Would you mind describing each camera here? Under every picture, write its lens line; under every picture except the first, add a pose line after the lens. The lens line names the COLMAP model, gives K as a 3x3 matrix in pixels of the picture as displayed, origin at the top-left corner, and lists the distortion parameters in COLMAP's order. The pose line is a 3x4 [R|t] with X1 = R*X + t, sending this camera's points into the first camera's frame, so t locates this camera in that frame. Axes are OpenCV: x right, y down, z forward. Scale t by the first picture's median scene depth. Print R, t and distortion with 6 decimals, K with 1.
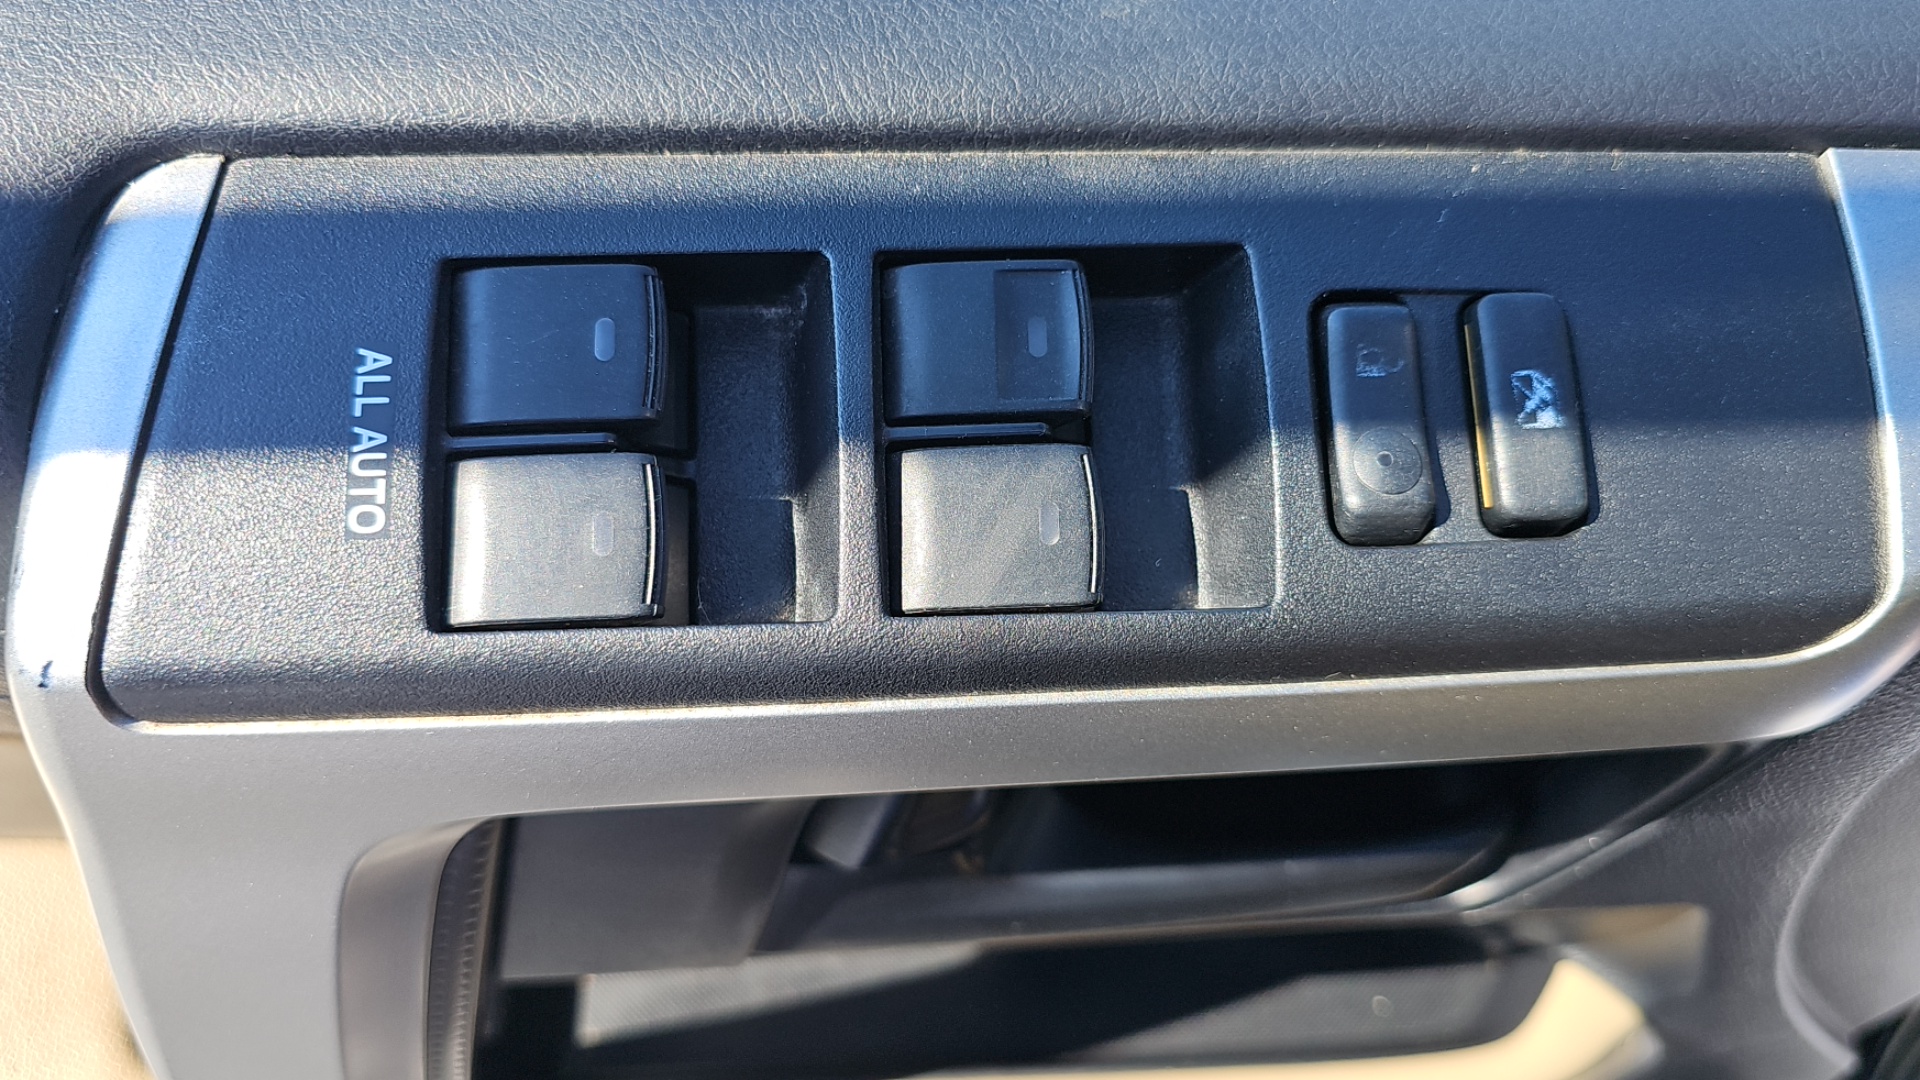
lens RADIAL K [[1469.0, 0, 968.4], [0, 1469.0, 543.3], [0, 0, 1]] dist [-0.024739, -0.003622]
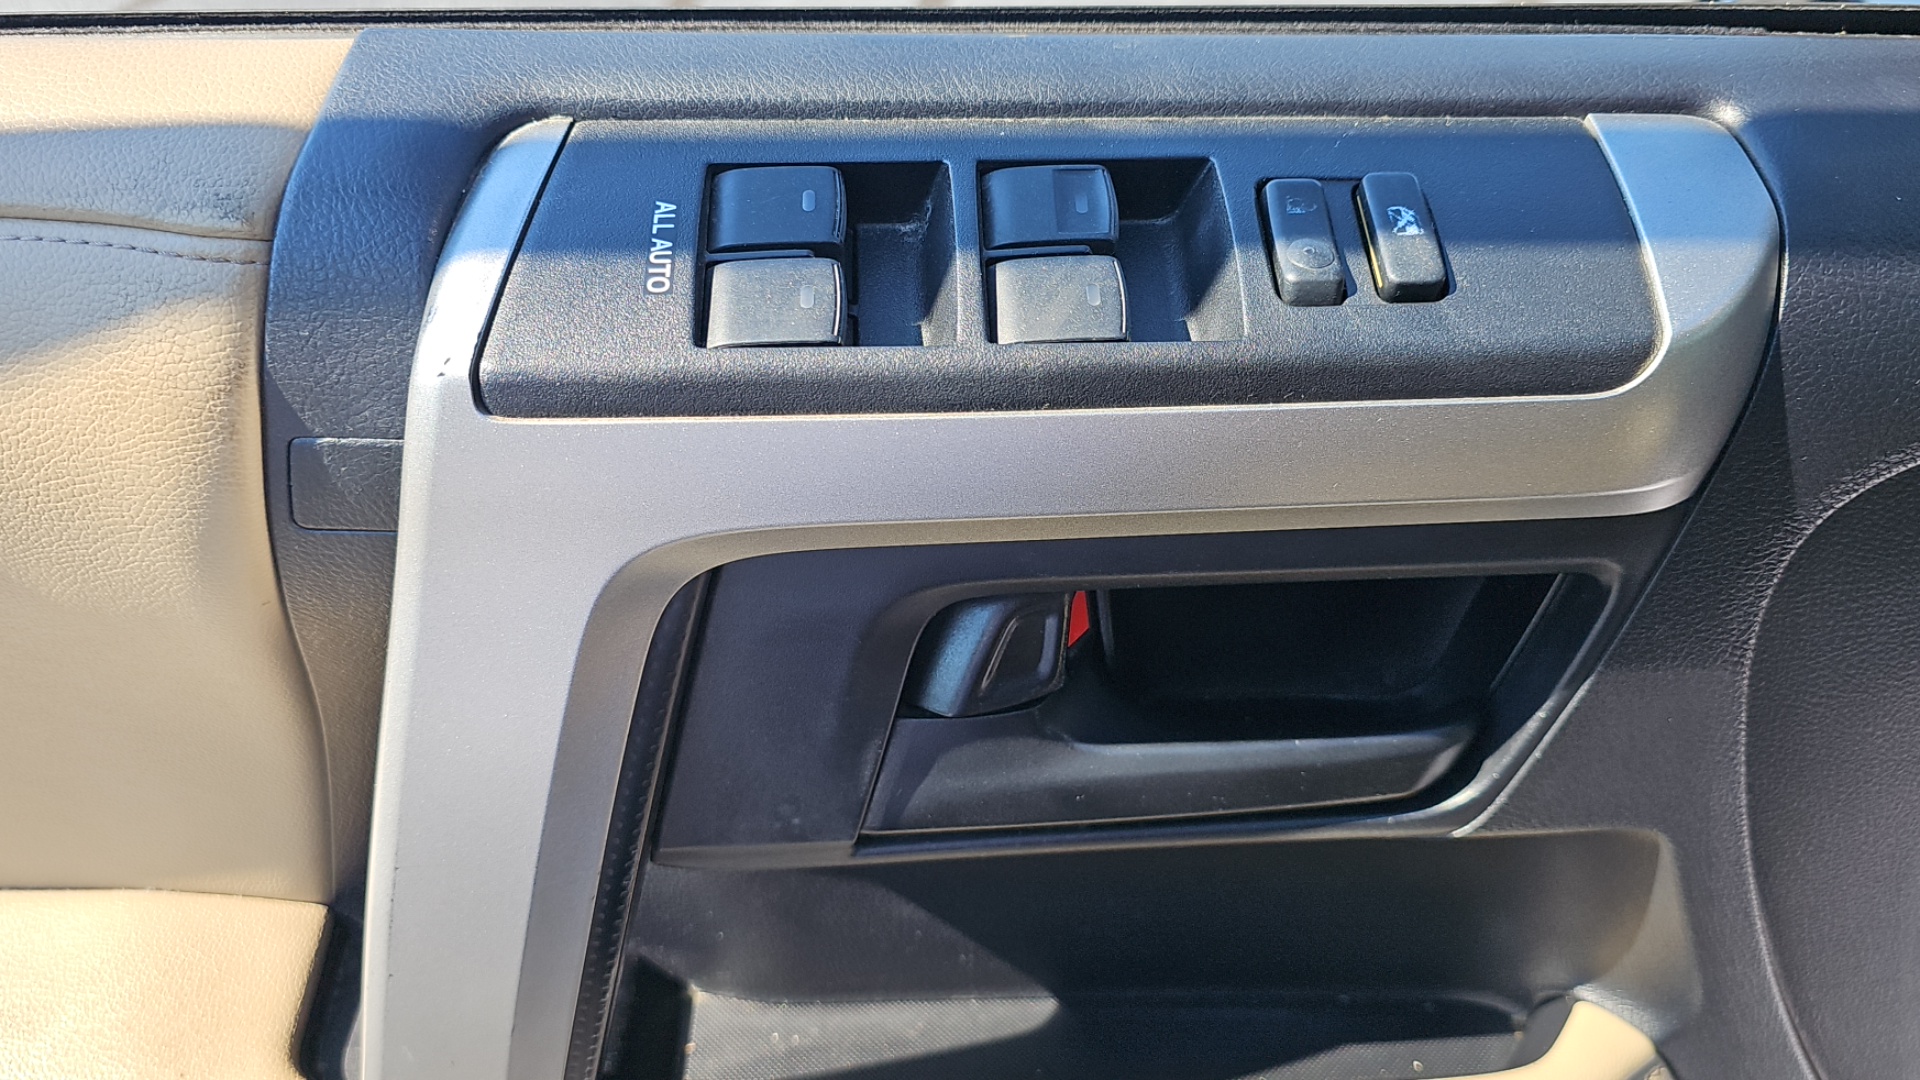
lens RADIAL K [[1433.8, 0, 970.3], [0, 1433.8, 542.7], [0, 0, 1]] dist [0.000455, -0.005492]
pose [[0.999563, -0.019481, -0.022247, -0.045189], [0.010640, 0.938889, -0.344055, 0.734868], [0.027590, 0.343668, 0.938686, -0.322100]]
